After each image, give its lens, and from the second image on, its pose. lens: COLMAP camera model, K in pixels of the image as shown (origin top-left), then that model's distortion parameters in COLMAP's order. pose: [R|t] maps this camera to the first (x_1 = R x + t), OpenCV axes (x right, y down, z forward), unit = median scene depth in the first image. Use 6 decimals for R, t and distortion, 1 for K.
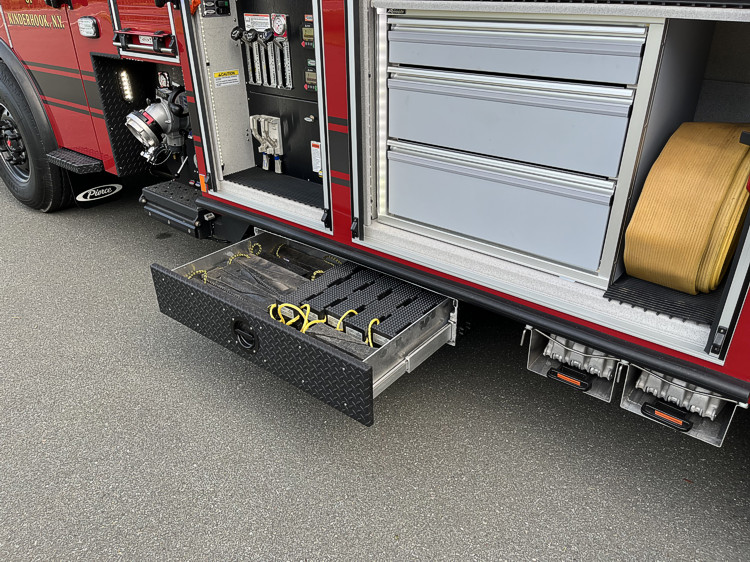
lens RADIAL K [[559.9, 0, 375.0], [0, 559.9, 281.0], [0, 0, 1]] dist [0.075530, -0.102153]
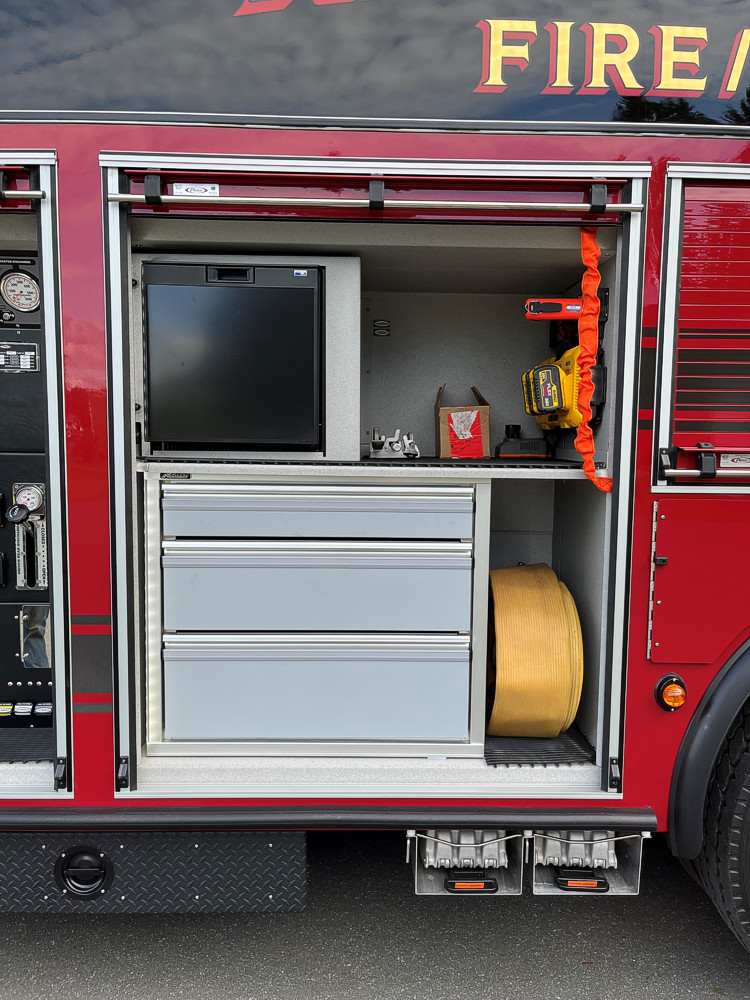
lens RADIAL K [[757.5, 0, 375.5], [0, 757.5, 508.5], [0, 0, 1]] dist [0.080045, -0.109786]
pose [[0.760244, -0.043355, 0.648189, -0.466585], [0.288855, 0.916272, -0.277505, -0.055819], [-0.581886, 0.398204, 0.709114, 0.093859]]
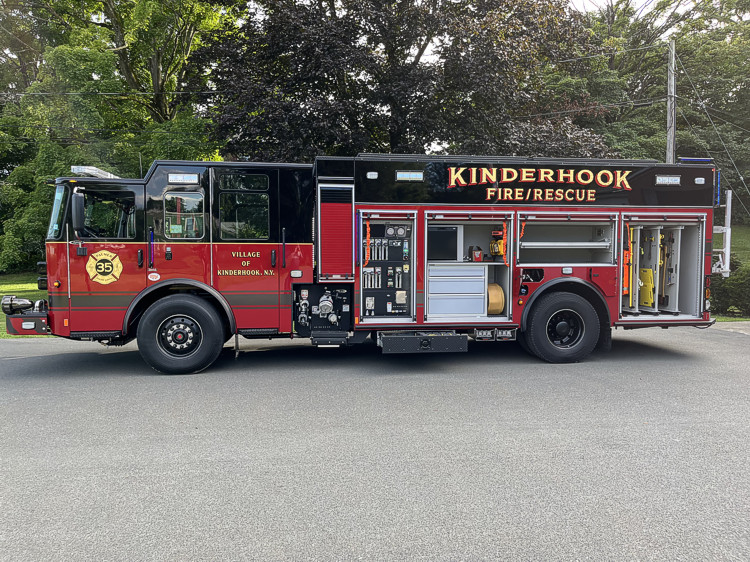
lens RADIAL K [[559.9, 0, 375.0], [0, 559.9, 281.0], [0, 0, 1]] dist [0.075530, -0.102153]
pose [[0.676414, -0.027910, 0.735993, -3.616284], [0.337661, 0.899831, -0.276205, 0.717948], [-0.654561, 0.435345, 0.618082, -1.401747]]
